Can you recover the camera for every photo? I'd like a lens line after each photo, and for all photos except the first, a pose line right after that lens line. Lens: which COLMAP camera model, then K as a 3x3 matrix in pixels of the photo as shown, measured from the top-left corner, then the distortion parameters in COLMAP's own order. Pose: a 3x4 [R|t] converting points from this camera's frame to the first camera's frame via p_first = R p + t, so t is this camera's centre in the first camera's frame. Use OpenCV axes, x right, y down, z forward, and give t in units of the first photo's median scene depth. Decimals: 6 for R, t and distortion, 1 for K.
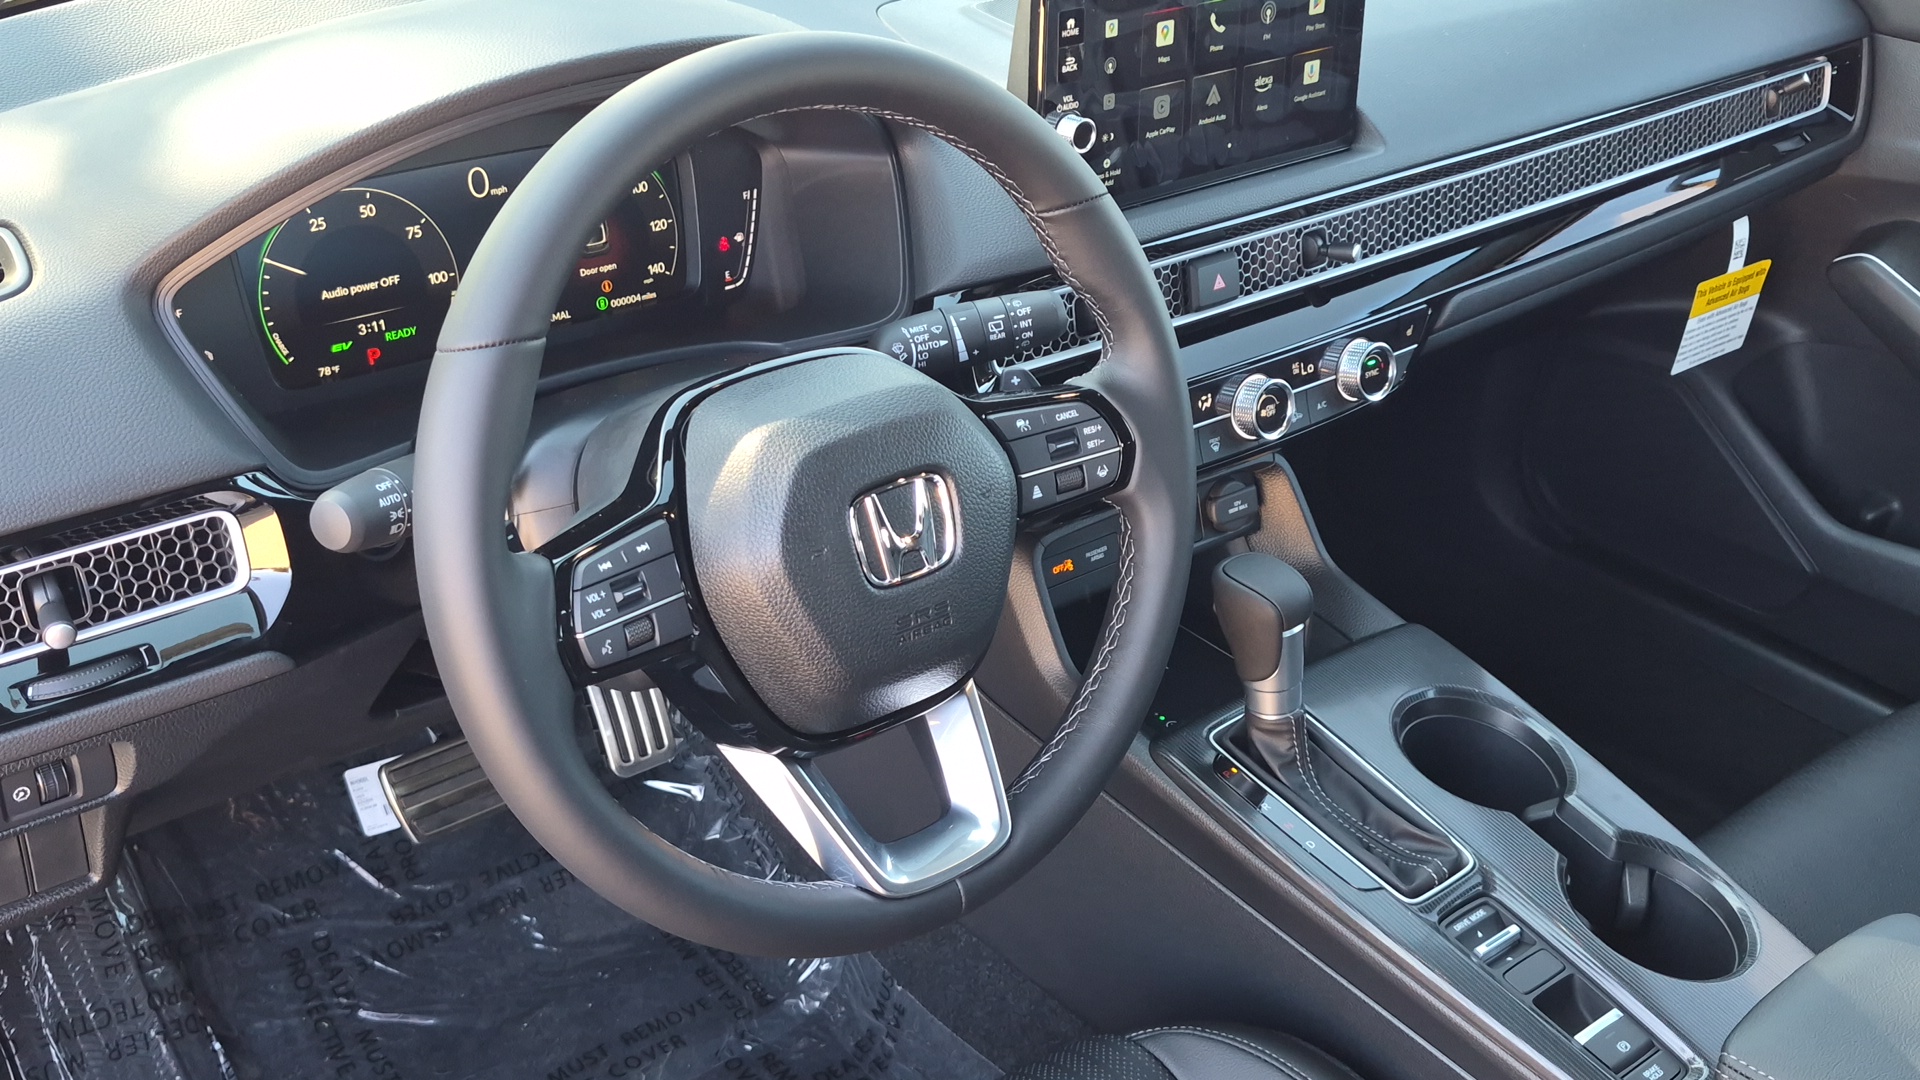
lens RADIAL K [[2056.6, 0, 964.4], [0, 2056.6, 560.8], [0, 0, 1]] dist [0.115655, 0.000000]
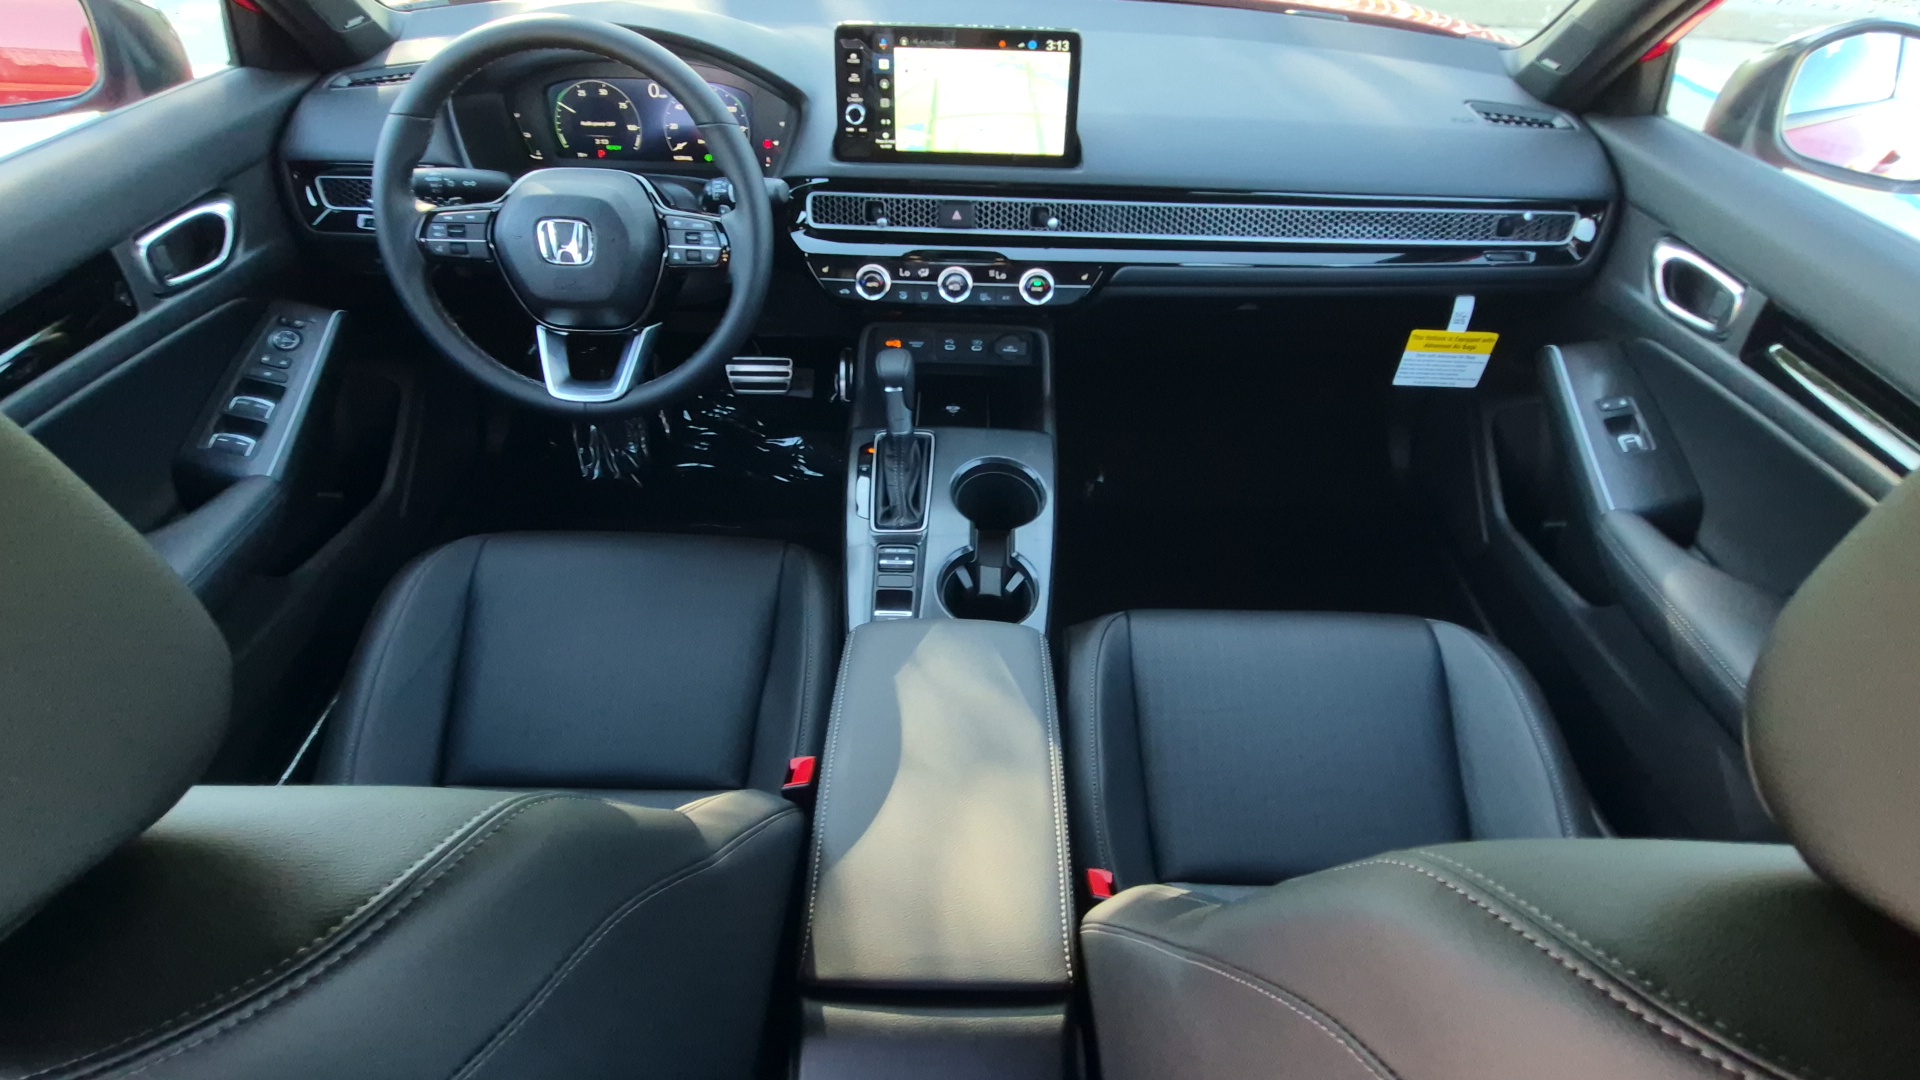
lens RADIAL K [[1017.2, 0, 971.1], [0, 1017.2, 532.5], [0, 0, 1]] dist [-0.006423, -0.002606]
pose [[0.764898, 0.383762, -0.517356, 0.785717], [-0.309117, 0.923320, 0.227873, -0.087067], [0.565135, -0.014376, 0.824874, 0.230526]]
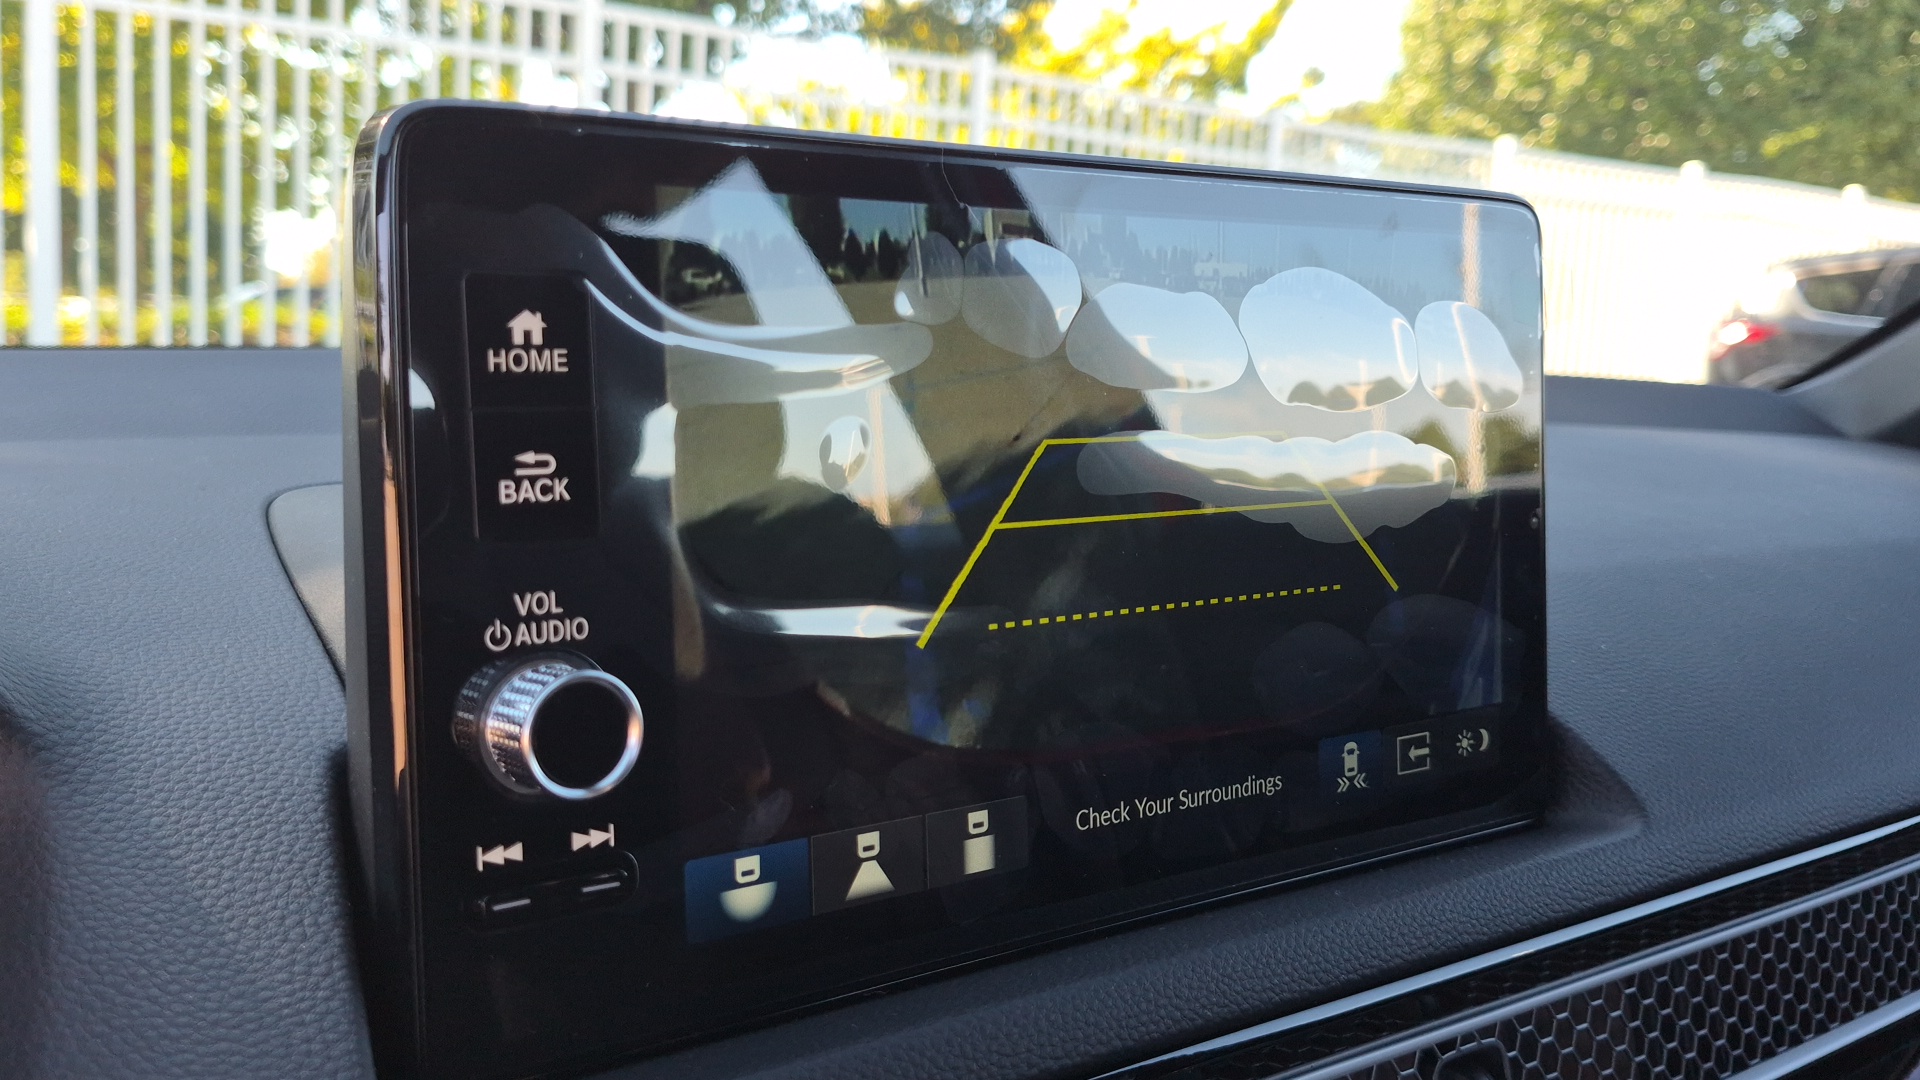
lens RADIAL K [[1800.2, 0, 977.6], [0, 1800.2, 552.6], [0, 0, 1]] dist [0.022242, 0.000000]
pose [[0.998314, -0.022982, -0.053307, 0.115786], [0.000930, 0.924507, -0.381163, -0.134921], [0.058042, 0.380470, 0.922970, 0.756340]]
